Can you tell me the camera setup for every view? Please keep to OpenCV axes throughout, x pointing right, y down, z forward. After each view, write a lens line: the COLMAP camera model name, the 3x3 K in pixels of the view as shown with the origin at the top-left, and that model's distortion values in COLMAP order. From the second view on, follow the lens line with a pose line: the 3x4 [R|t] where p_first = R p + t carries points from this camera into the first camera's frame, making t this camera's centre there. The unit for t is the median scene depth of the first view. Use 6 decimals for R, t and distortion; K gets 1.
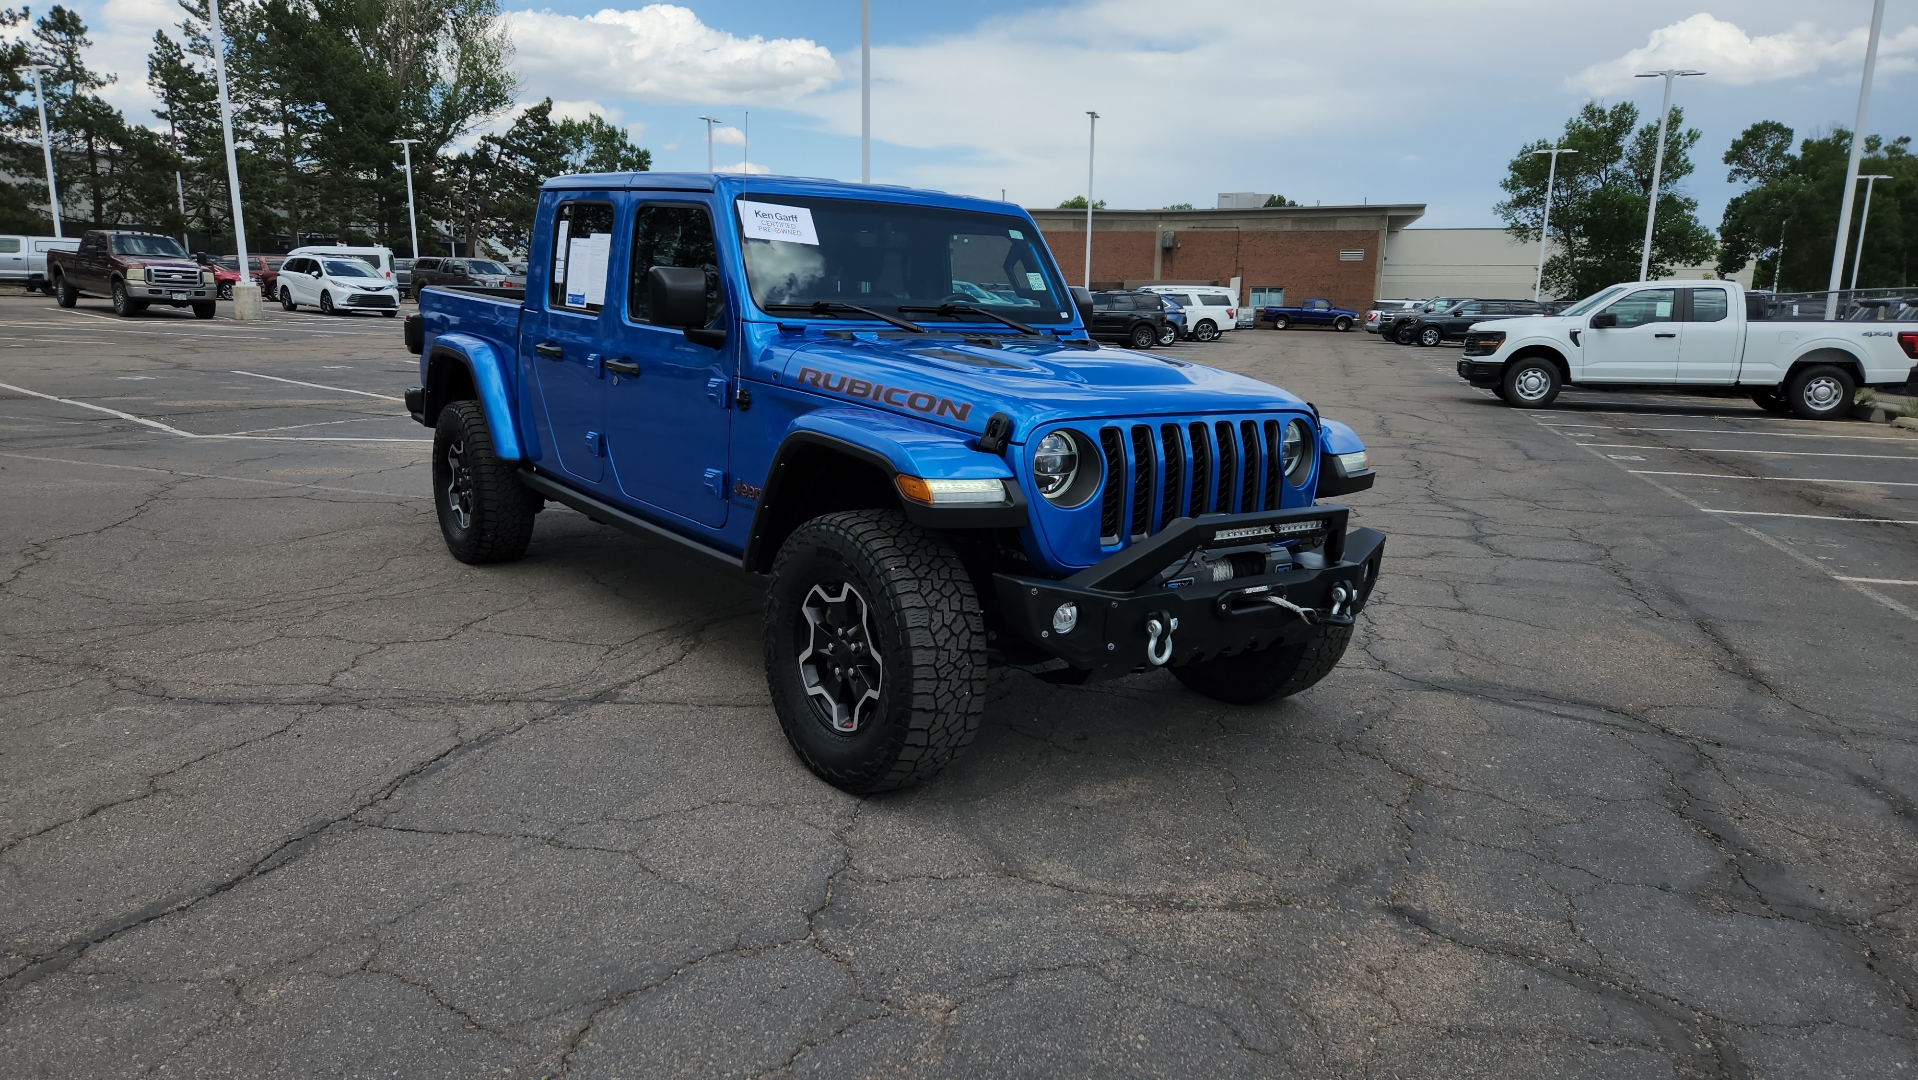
lens RADIAL K [[1283.4, 0, 936.5], [0, 1283.4, 544.0], [0, 0, 1]] dist [0.069704, -0.057023]
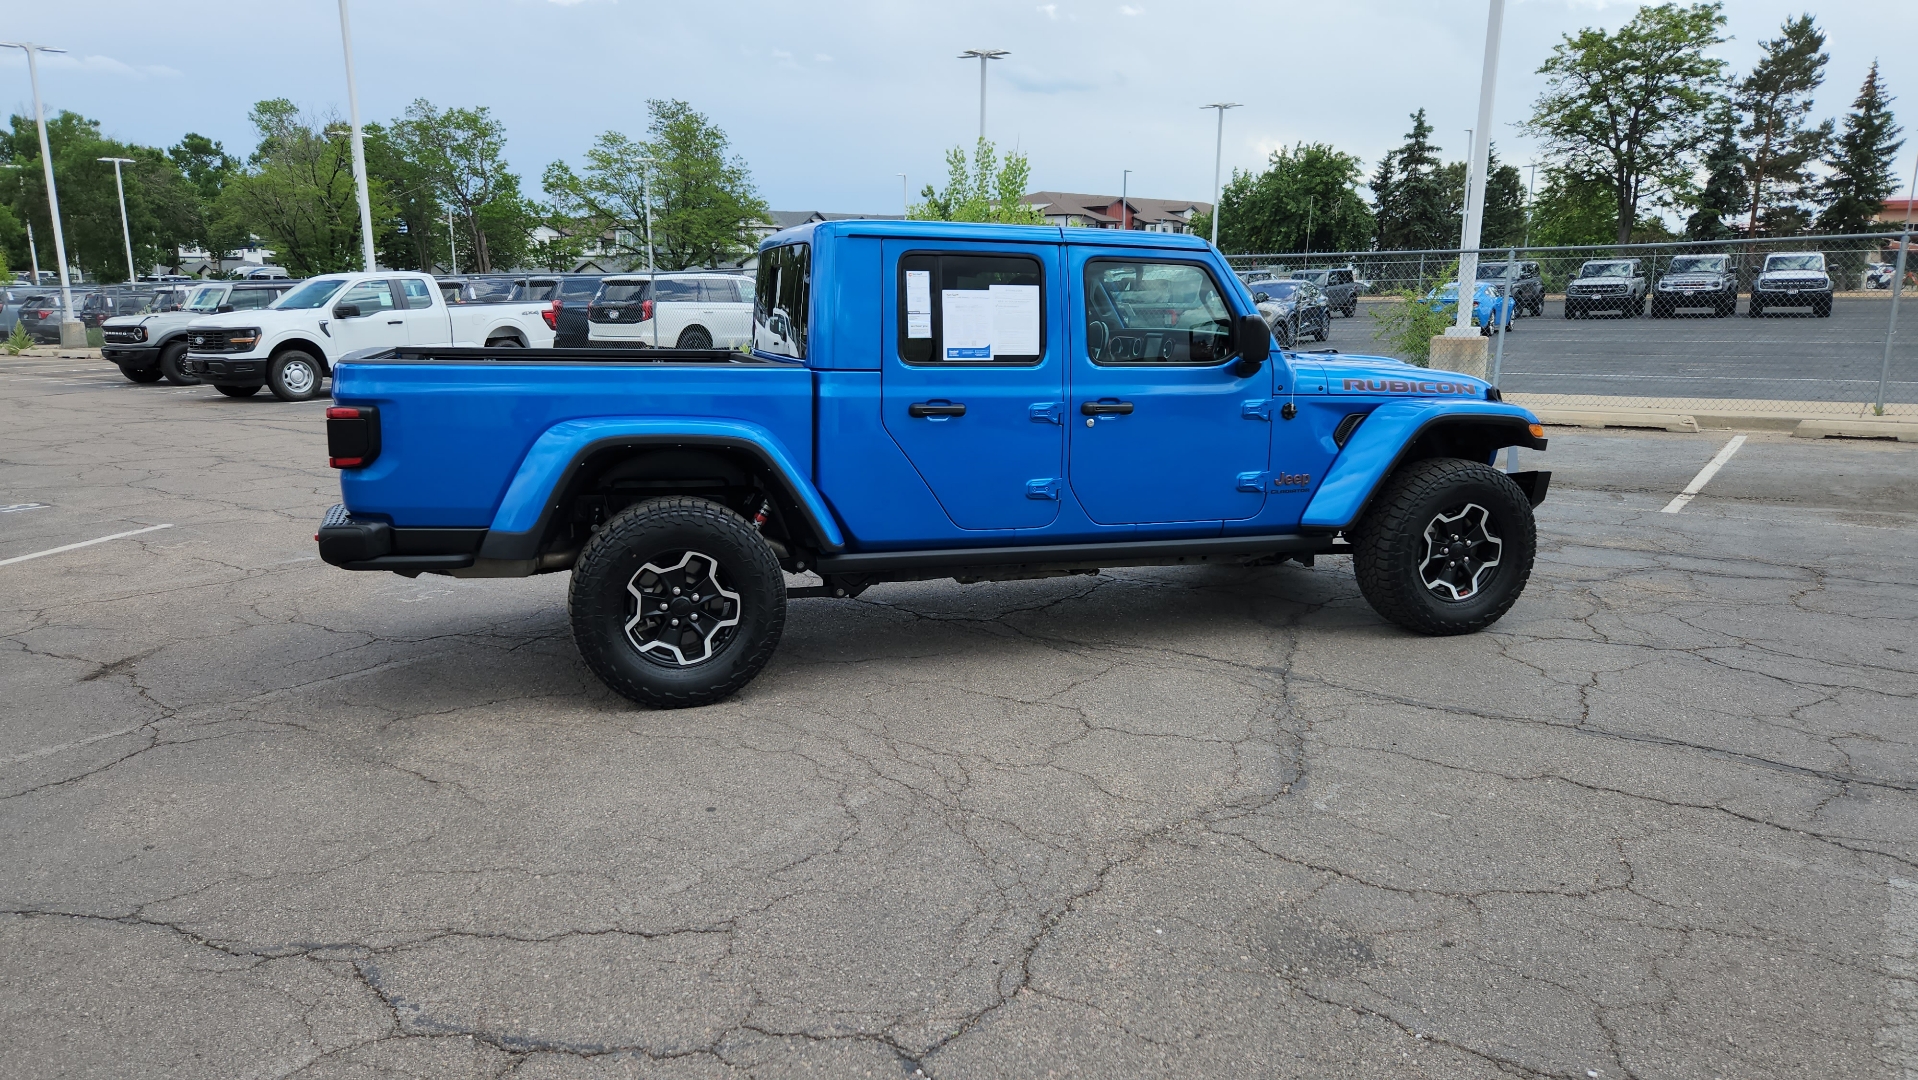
lens RADIAL K [[1285.6, 0, 930.9], [0, 1285.6, 536.0], [0, 0, 1]] dist [0.070038, -0.057026]
pose [[0.337832, -0.211390, 0.917161, -1.192942], [0.199101, 0.968451, 0.149874, -0.204839], [-0.919907, 0.131975, 0.369262, 0.680890]]
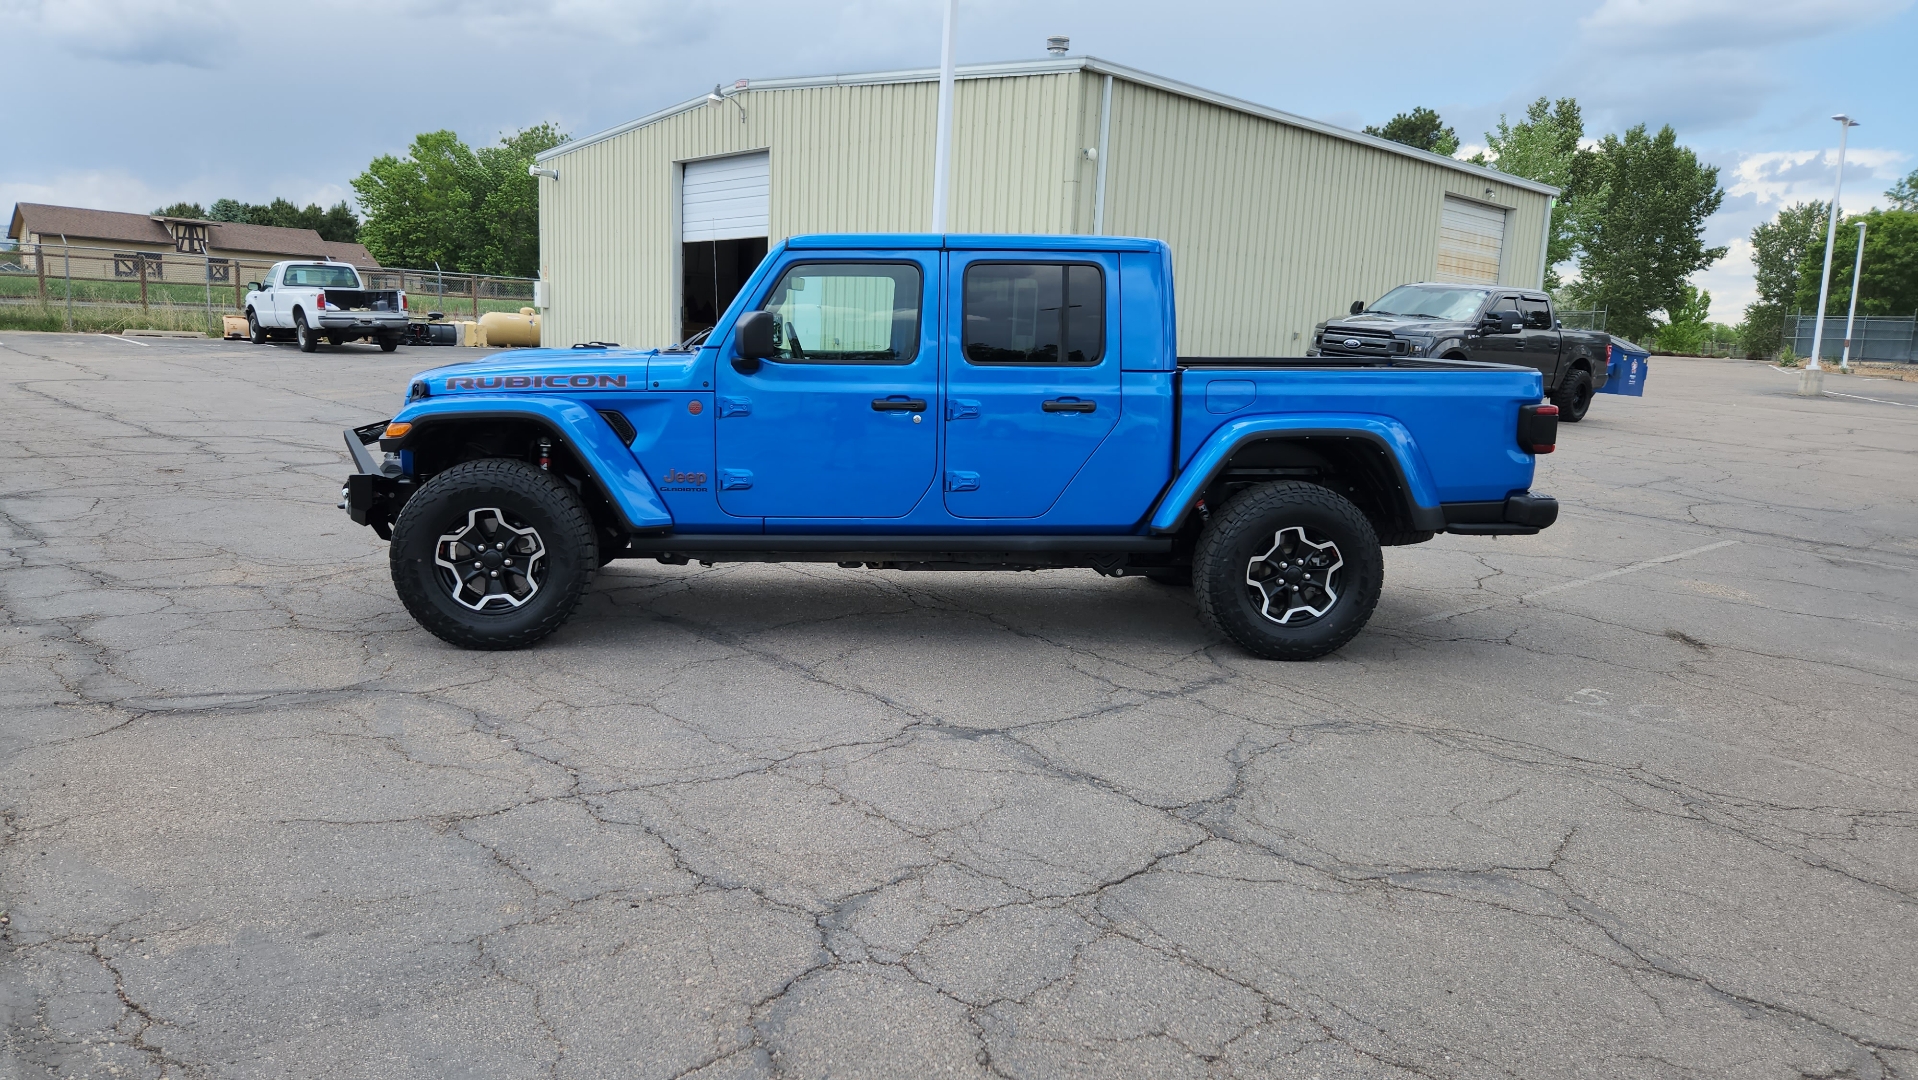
lens RADIAL K [[1285.6, 0, 928.3], [0, 1285.6, 526.6], [0, 0, 1]] dist [0.070038, -0.057026]
pose [[-0.513130, 0.078346, -0.854728, 0.900272], [-0.220502, 0.950370, 0.219490, -0.288384], [0.829504, 0.301096, -0.470388, 1.621087]]
